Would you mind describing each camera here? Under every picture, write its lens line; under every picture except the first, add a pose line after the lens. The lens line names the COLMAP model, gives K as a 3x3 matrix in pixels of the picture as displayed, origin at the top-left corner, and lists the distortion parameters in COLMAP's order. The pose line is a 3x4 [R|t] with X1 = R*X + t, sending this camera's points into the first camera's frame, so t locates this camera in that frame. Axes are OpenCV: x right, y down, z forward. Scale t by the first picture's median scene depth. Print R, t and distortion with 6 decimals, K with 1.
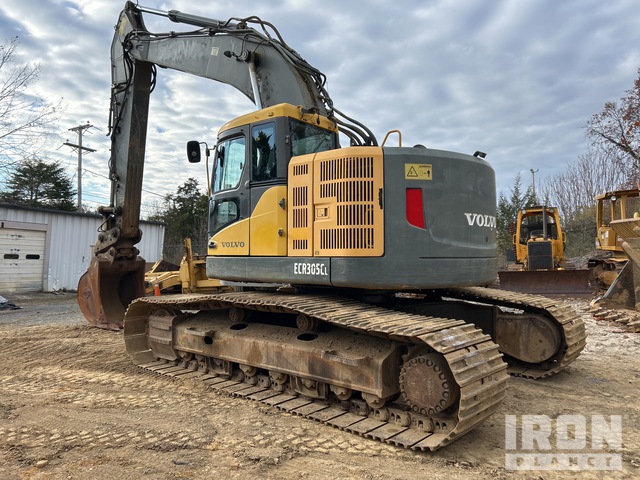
lens RADIAL K [[496.1, 0, 317.9], [0, 496.1, 249.3], [0, 0, 1]] dist [0.004081, 0.000922]
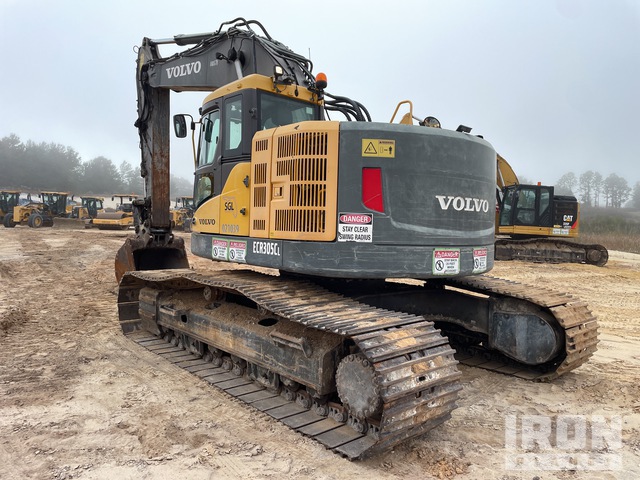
lens RADIAL K [[496.1, 0, 317.9], [0, 496.1, 249.3], [0, 0, 1]] dist [0.004081, 0.000922]
pose [[0.987376, 0.038009, -0.153766, 0.223265], [-0.029593, 0.997955, 0.056656, -0.020215], [0.155605, -0.051390, 0.986482, 0.079643]]
